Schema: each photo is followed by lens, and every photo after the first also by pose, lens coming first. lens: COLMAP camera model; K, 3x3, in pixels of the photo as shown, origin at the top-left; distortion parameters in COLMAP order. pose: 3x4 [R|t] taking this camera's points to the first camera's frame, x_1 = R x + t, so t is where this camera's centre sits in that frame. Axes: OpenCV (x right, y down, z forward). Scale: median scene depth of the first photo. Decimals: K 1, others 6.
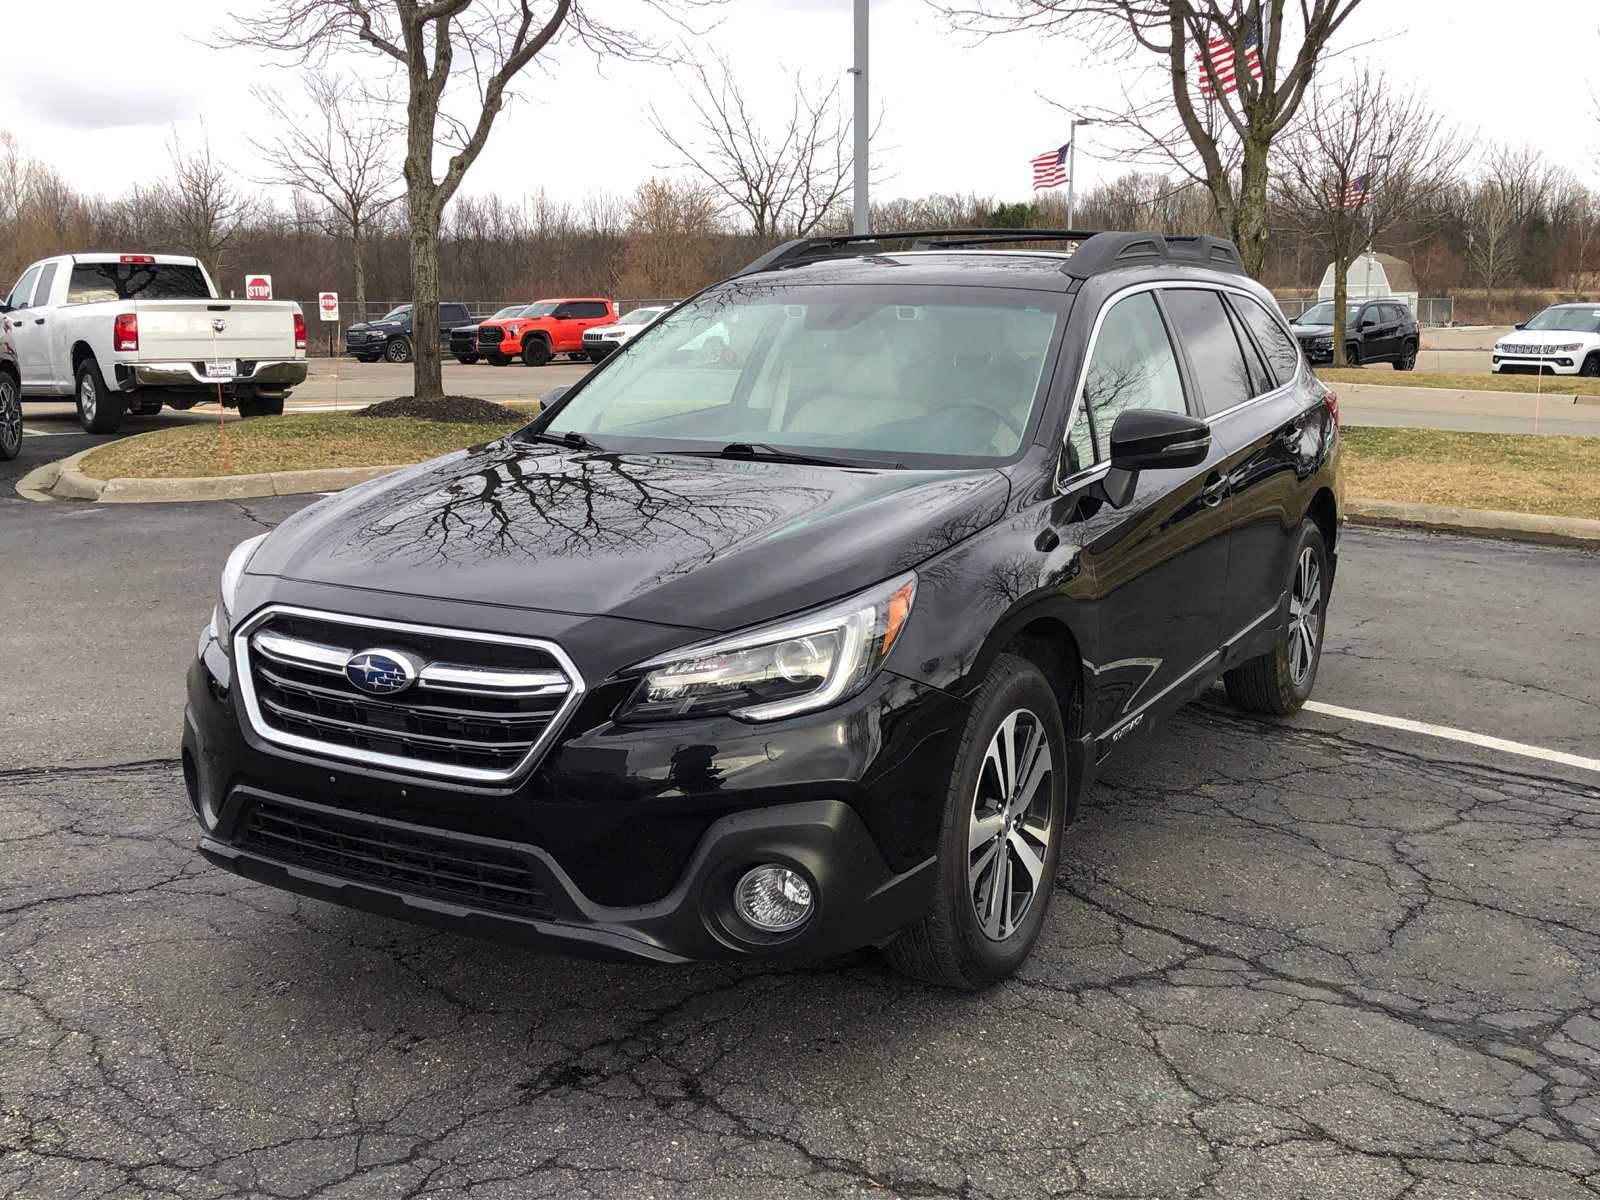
lens RADIAL K [[1657.3, 0, 802.2], [0, 1657.3, 517.0], [0, 0, 1]] dist [0.063526, -0.136001]
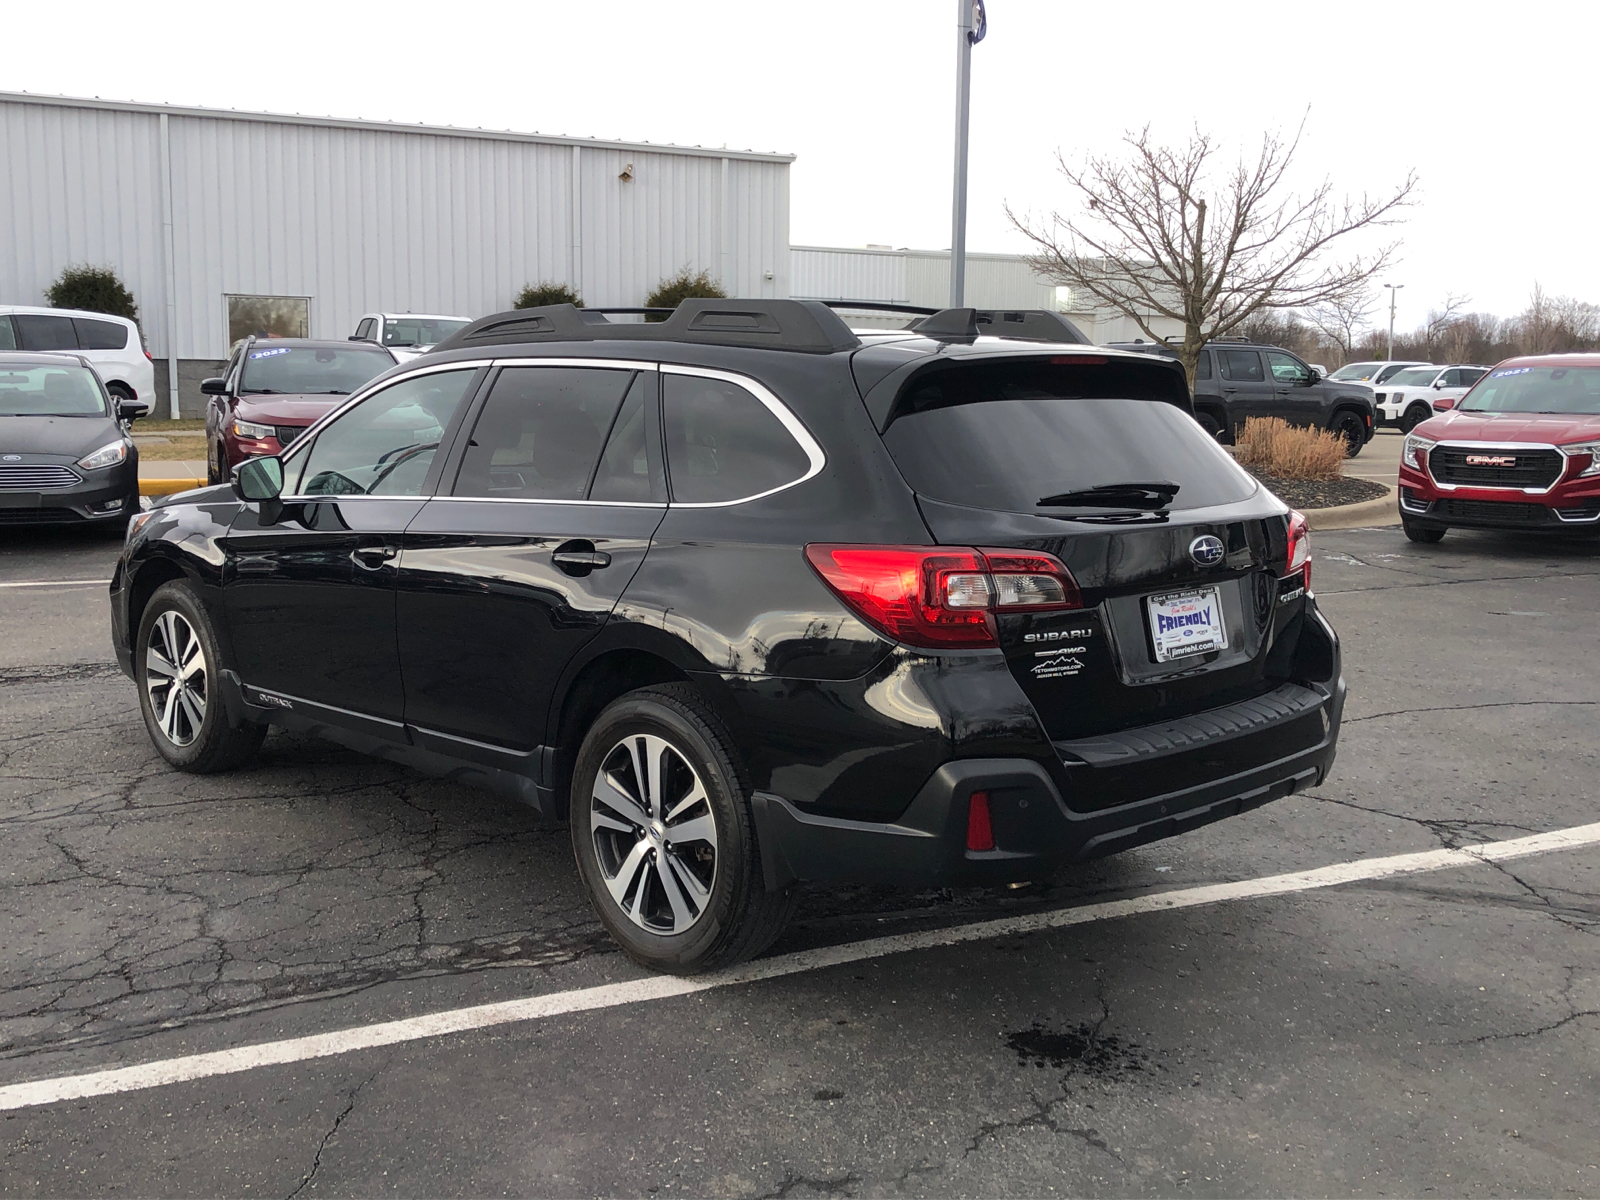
lens RADIAL K [[1638.9, 0, 794.5], [0, 1638.9, 529.1], [0, 0, 1]] dist [0.137765, -0.387305]
pose [[-0.285107, 0.085219, -0.954700, 1.627887], [-0.136846, 0.982217, 0.128542, -0.282805], [0.948677, 0.167295, -0.268375, 2.129531]]
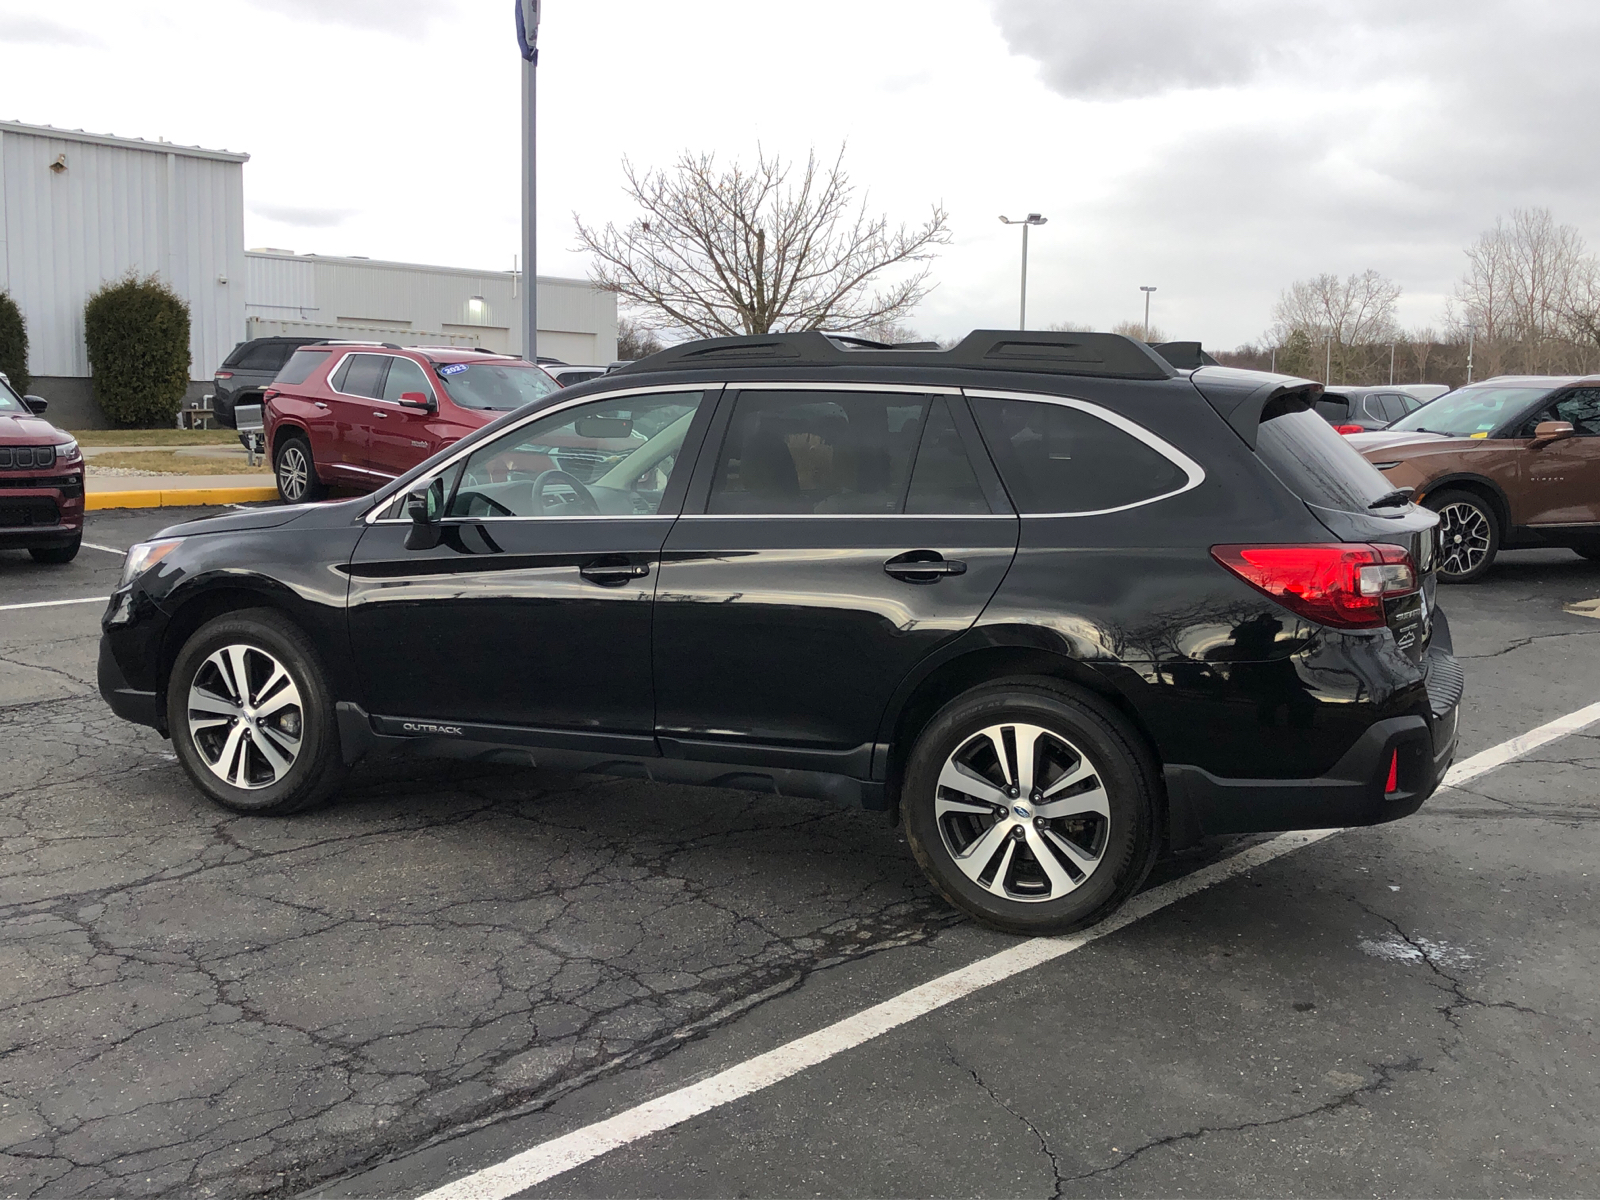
lens RADIAL K [[1638.9, 0, 799.7], [0, 1638.9, 536.4], [0, 0, 1]] dist [0.097996, -0.238918]
pose [[0.096858, 0.084739, -0.991684, 1.816046], [-0.148152, 0.986497, 0.069826, -0.183368], [0.984210, 0.140157, 0.108105, 1.394050]]
